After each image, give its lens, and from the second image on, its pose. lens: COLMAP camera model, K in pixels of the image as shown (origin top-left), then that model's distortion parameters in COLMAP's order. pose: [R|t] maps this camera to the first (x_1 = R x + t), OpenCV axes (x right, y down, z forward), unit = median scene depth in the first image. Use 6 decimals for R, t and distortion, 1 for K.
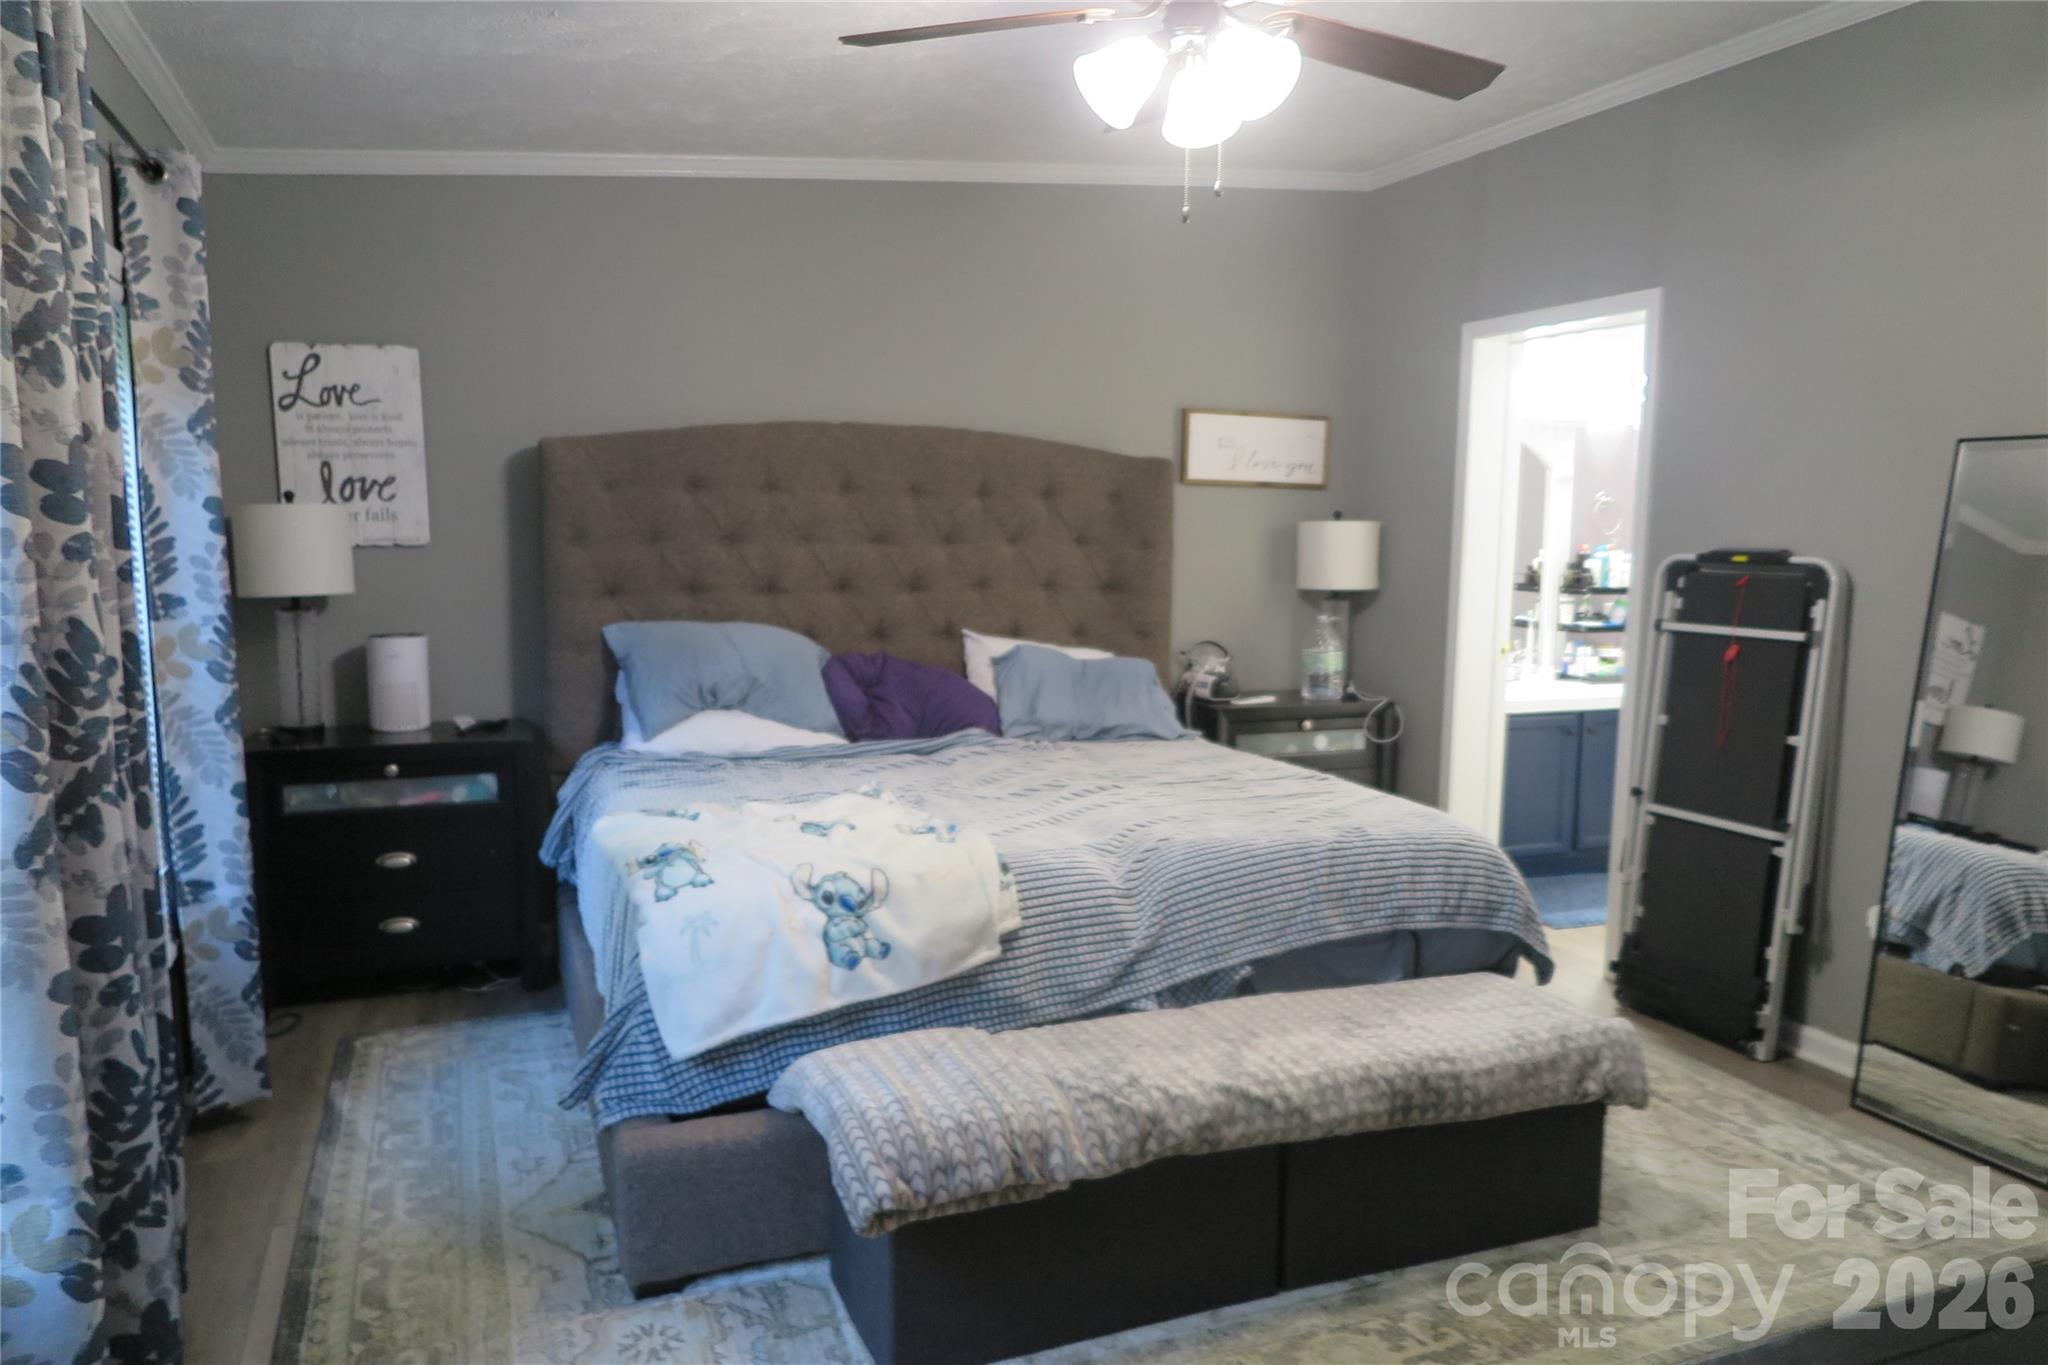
lens RADIAL K [[1472.9, 0, 997.4], [0, 1472.9, 693.9], [0, 0, 1]] dist [0.025904, -0.003098]
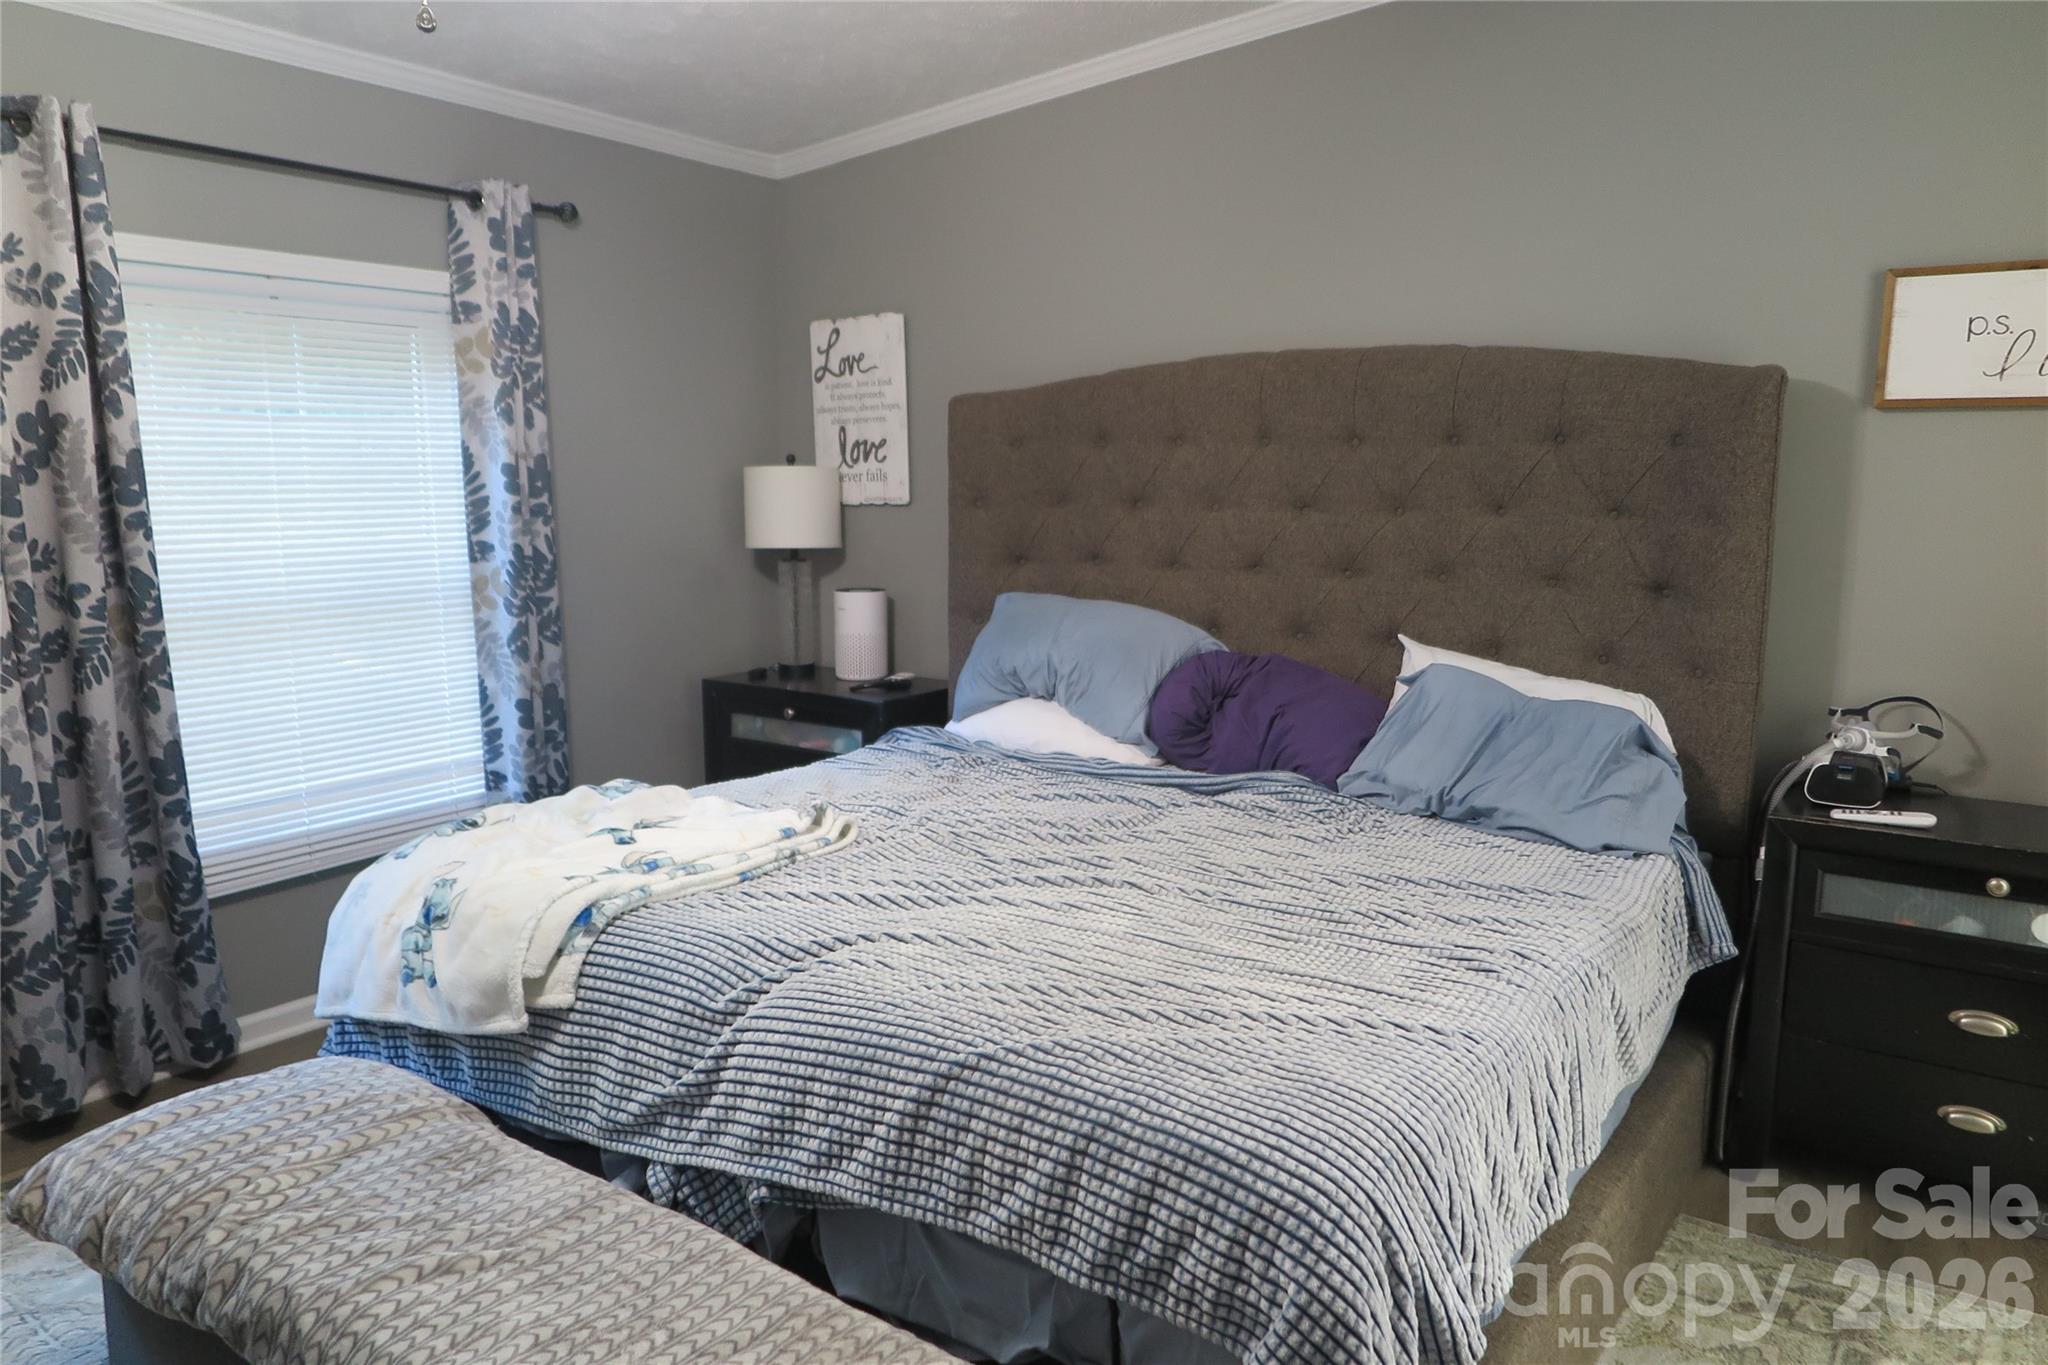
lens RADIAL K [[1442.5, 0, 1024.0], [0, 1442.5, 682.5], [0, 0, 1]] dist [0.021646, 0.005161]
pose [[0.512380, 0.118831, -0.850497, 0.545645], [-0.096163, 0.992090, 0.080681, -0.068717], [0.853358, 0.040447, 0.519755, 0.569191]]
